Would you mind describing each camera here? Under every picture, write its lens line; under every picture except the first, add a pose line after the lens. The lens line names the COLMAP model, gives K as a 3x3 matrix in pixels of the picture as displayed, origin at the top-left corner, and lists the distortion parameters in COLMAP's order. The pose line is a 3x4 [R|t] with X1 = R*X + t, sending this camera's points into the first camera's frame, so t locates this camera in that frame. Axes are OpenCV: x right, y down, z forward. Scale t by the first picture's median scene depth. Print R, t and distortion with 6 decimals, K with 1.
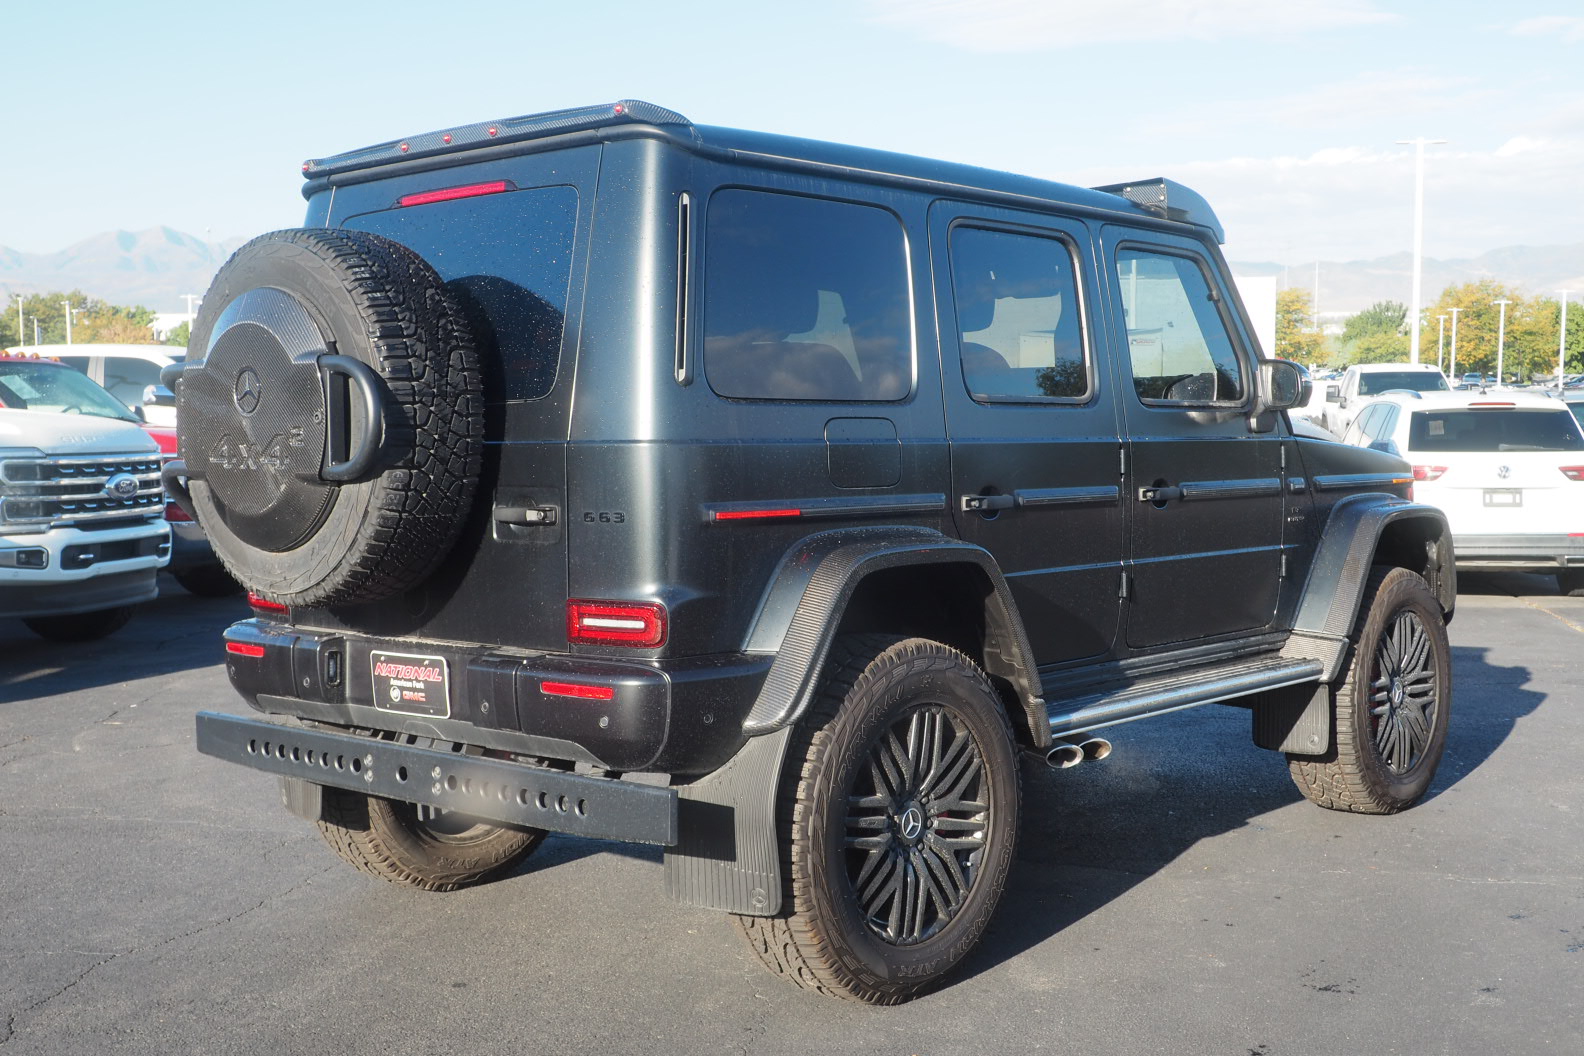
lens RADIAL K [[1825.9, 0, 792.0], [0, 1825.9, 528.0], [0, 0, 1]] dist [0.004530, 0.009350]
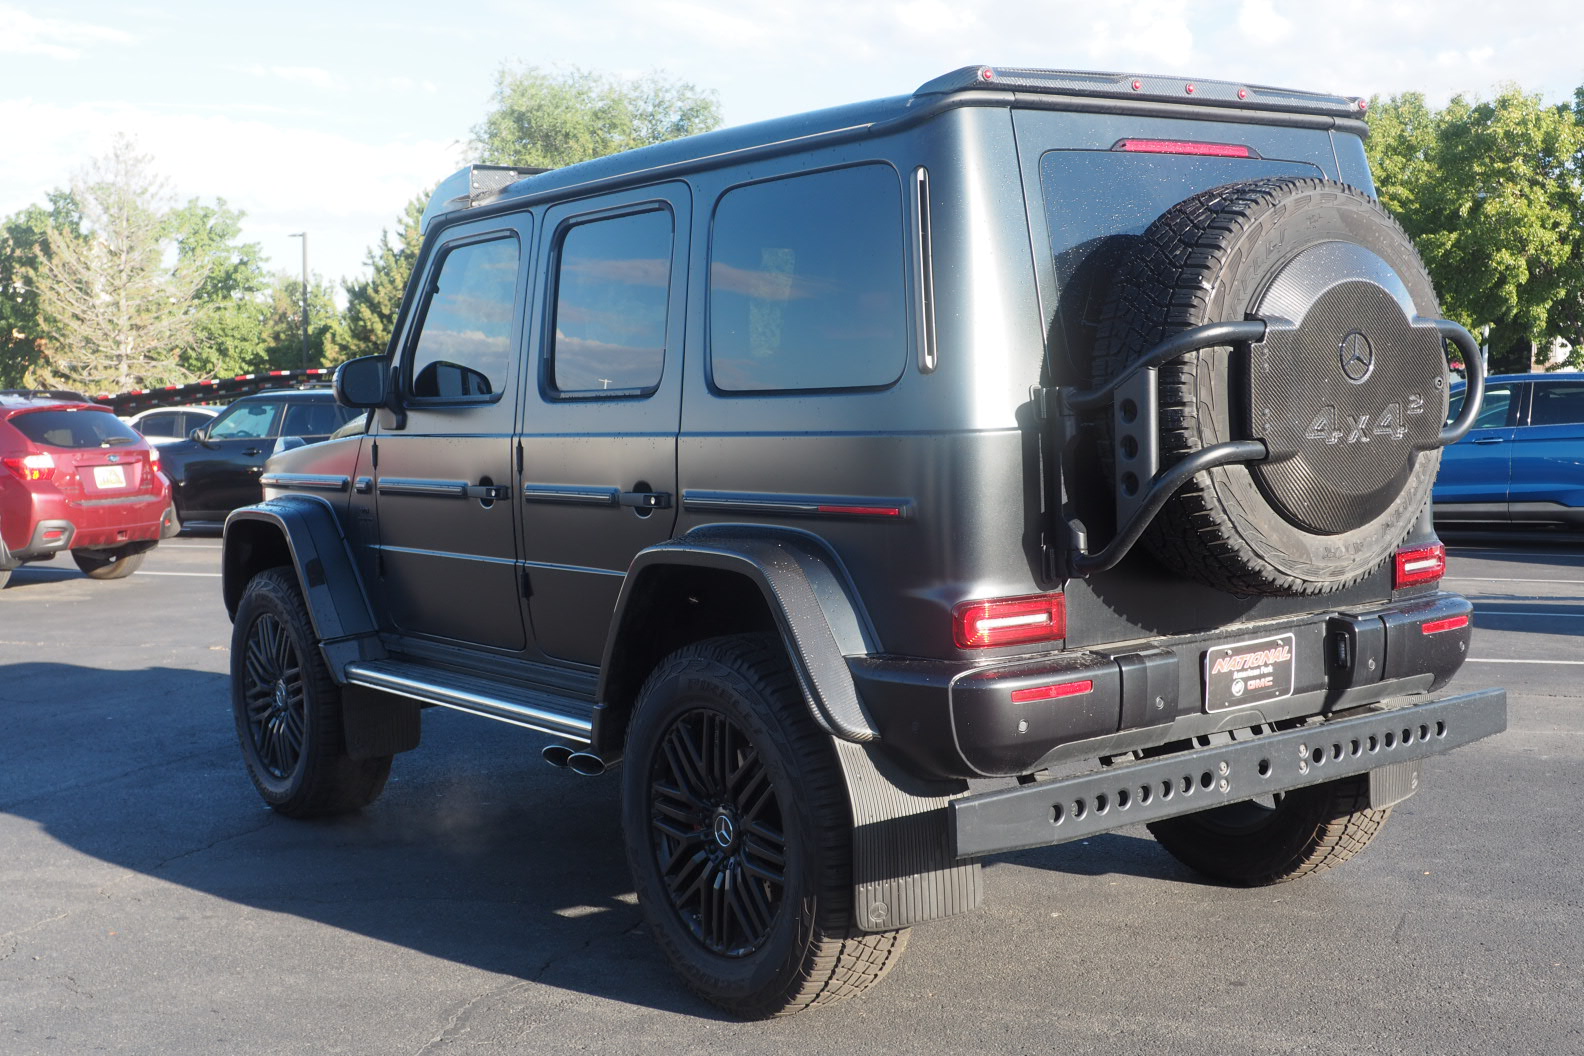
lens RADIAL K [[1938.3, 0, 792.0], [0, 1938.3, 528.0], [0, 0, 1]] dist [-0.002336, 0.039859]
pose [[0.216287, -0.073014, 0.973596, -1.227461], [0.082409, 0.995006, 0.056312, -0.063904], [-0.972846, 0.068054, 0.221224, 1.008940]]
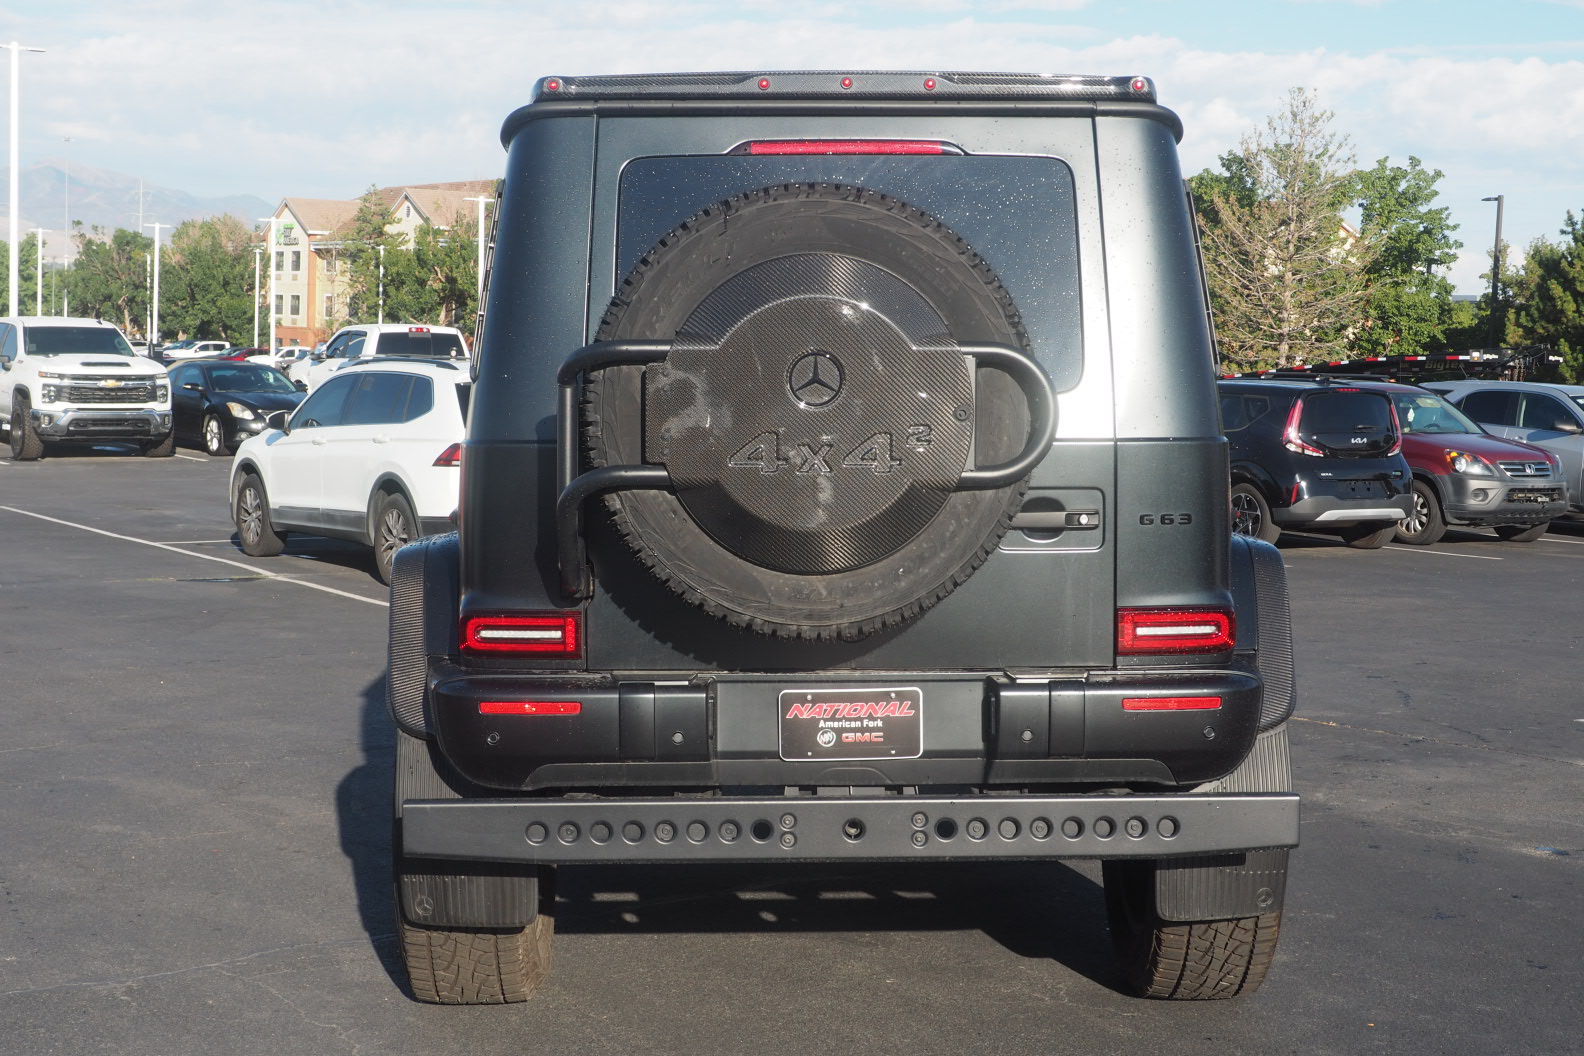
lens RADIAL K [[2261.8, 0, 792.0], [0, 2261.8, 528.0], [0, 0, 1]] dist [-0.021983, -0.079083]
pose [[0.737684, -0.034361, 0.674271, -0.939415], [0.030457, 0.999381, 0.017608, -0.025095], [-0.674458, 0.007547, 0.738274, 0.243311]]
